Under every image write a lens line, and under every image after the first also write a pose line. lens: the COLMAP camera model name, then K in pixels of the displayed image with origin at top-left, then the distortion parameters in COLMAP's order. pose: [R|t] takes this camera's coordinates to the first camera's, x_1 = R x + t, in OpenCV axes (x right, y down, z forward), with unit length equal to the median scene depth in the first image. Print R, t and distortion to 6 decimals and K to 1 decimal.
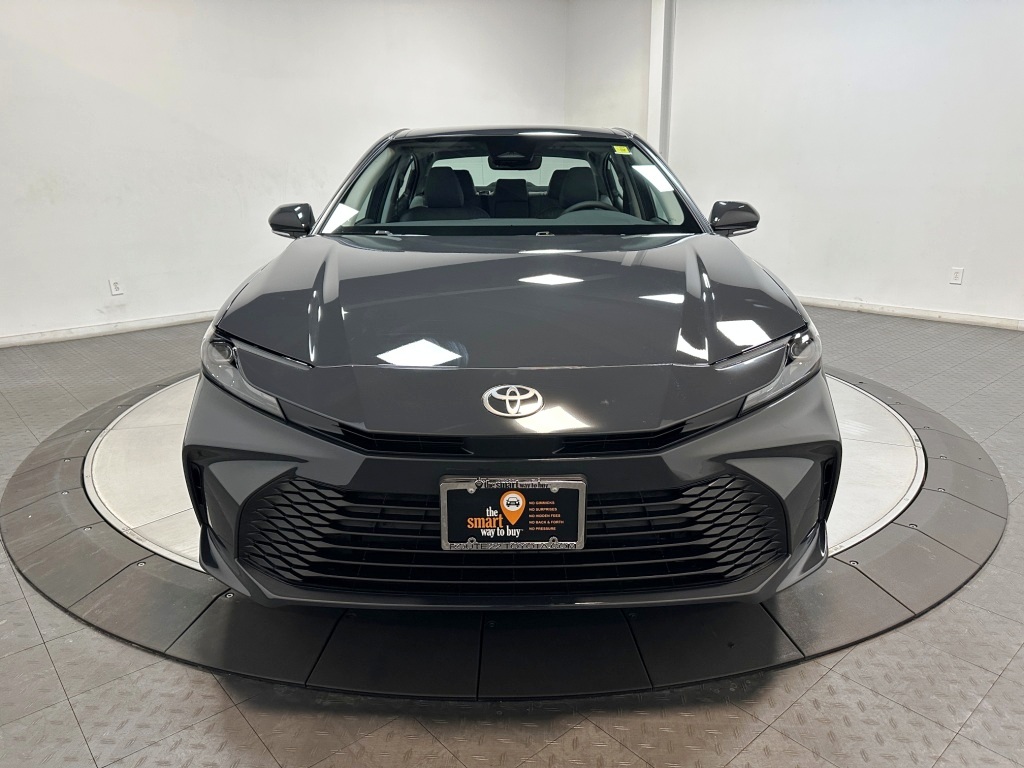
lens RADIAL K [[697.1, 0, 522.7], [0, 697.1, 390.8], [0, 0, 1]] dist [-0.012056, -0.009346]
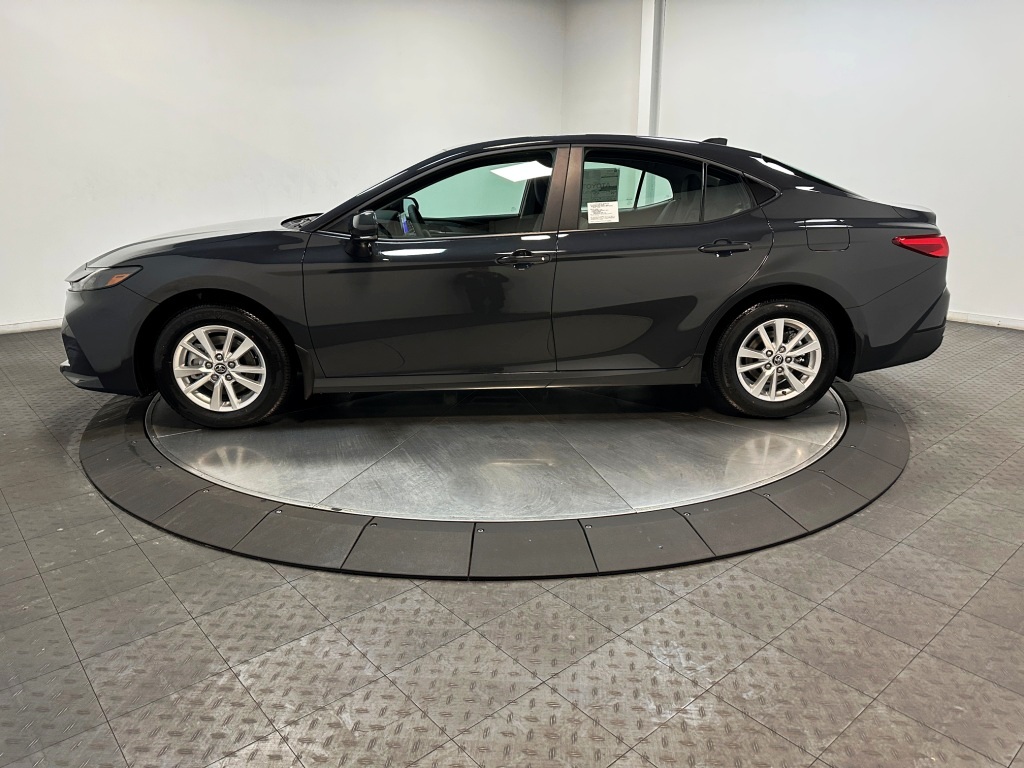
lens RADIAL K [[697.1, 0, 508.9], [0, 697.1, 380.0], [0, 0, 1]] dist [-0.012056, -0.009346]
pose [[0.999711, 0.012920, -0.020263, 0.034901], [-0.013080, 0.999884, -0.007804, 0.063803], [0.020159, 0.008067, 0.999764, -0.335869]]
